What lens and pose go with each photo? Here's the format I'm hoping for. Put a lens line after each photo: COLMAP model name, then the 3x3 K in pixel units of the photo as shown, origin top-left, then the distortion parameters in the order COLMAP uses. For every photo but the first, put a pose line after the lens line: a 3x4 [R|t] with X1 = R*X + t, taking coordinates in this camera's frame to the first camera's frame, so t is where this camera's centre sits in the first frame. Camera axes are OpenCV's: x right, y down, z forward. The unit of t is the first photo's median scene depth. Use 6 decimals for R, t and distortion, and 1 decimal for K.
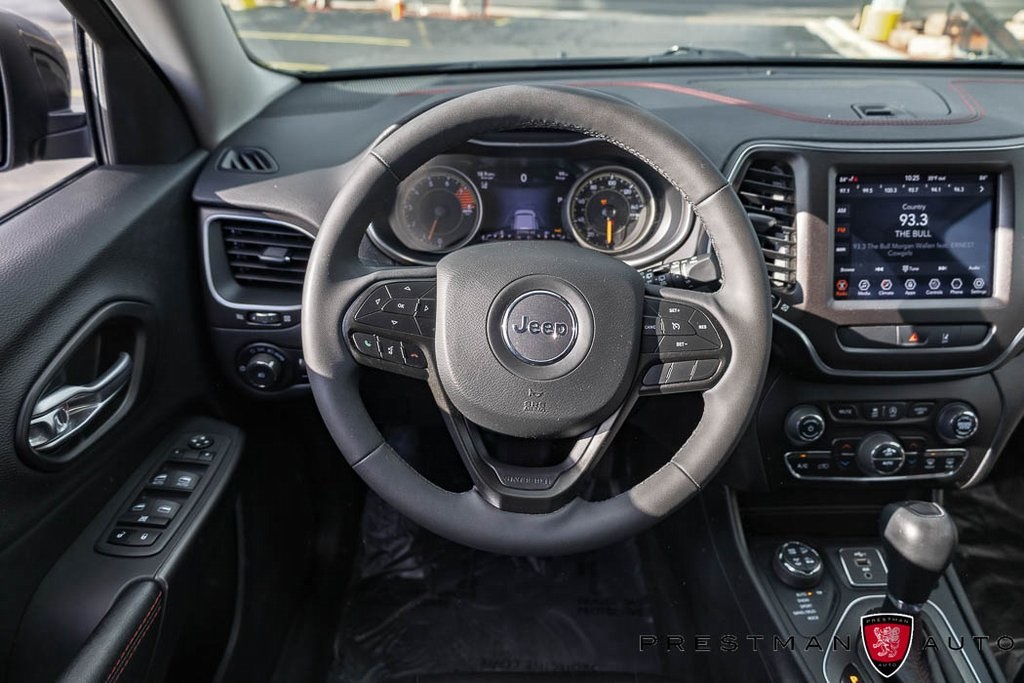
lens RADIAL K [[679.8, 0, 512.3], [0, 679.8, 337.3], [0, 0, 1]] dist [0.007256, -0.001739]
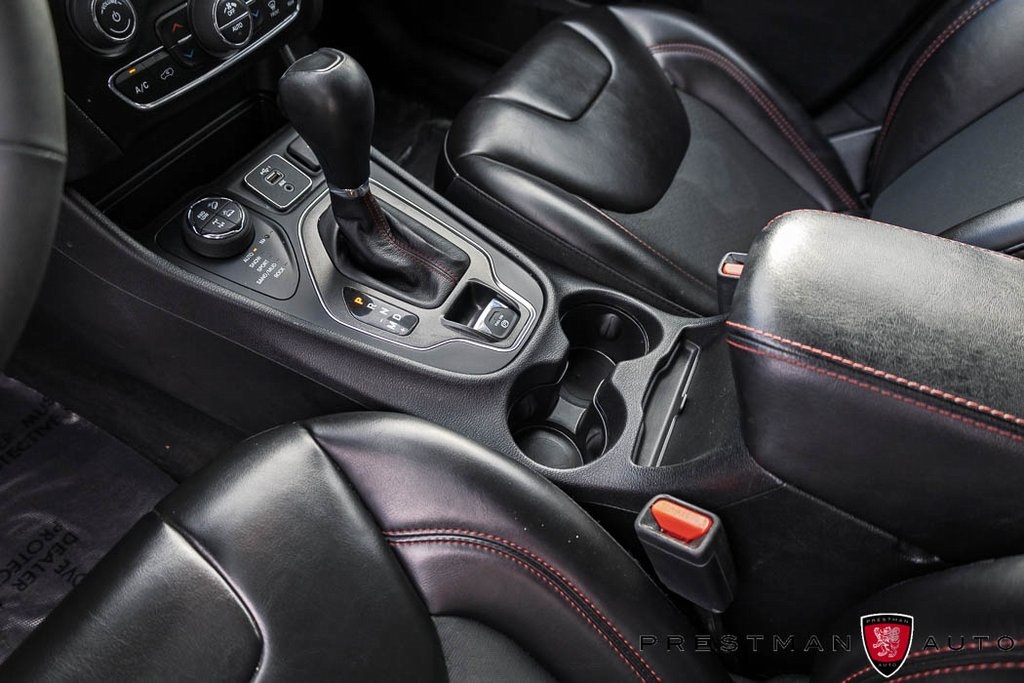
lens RADIAL K [[679.8, 0, 514.4], [0, 679.8, 340.4], [0, 0, 1]] dist [0.007256, -0.001739]
pose [[0.445575, -0.665177, 0.599168, 0.051666], [0.288366, 0.740247, 0.607354, 0.080390], [-0.847531, -0.097842, 0.521650, 0.366188]]
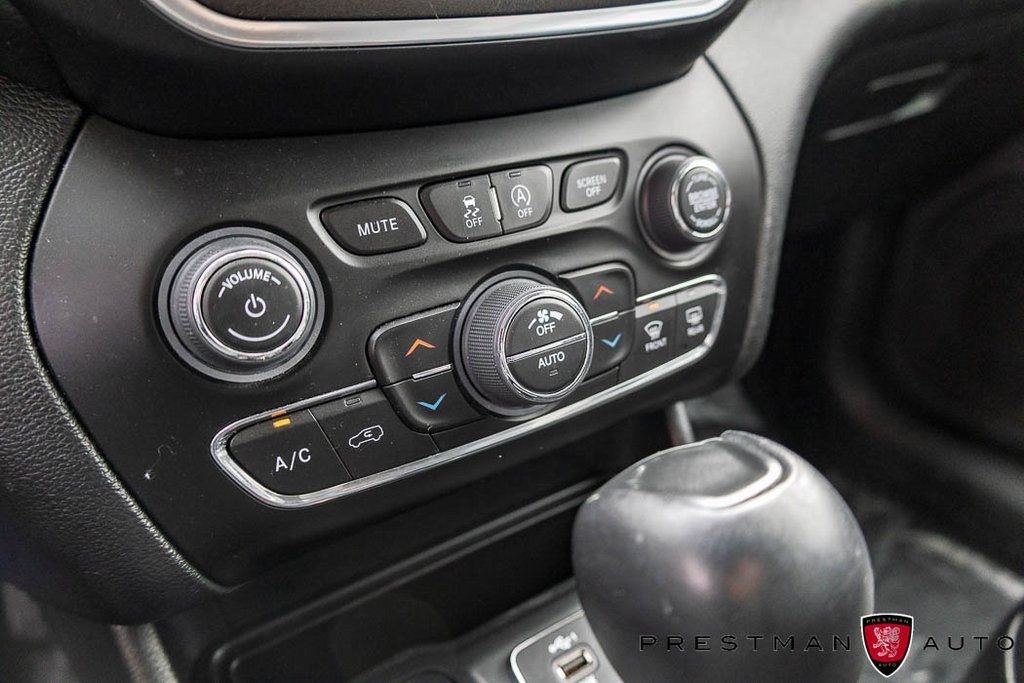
lens RADIAL K [[679.8, 0, 513.0], [0, 679.8, 344.2], [0, 0, 1]] dist [0.007256, -0.001739]
pose [[0.866933, -0.256559, 0.427323, 0.400396], [0.275591, 0.961108, 0.017932, 0.165075], [-0.415304, 0.102221, 0.903921, 0.717944]]
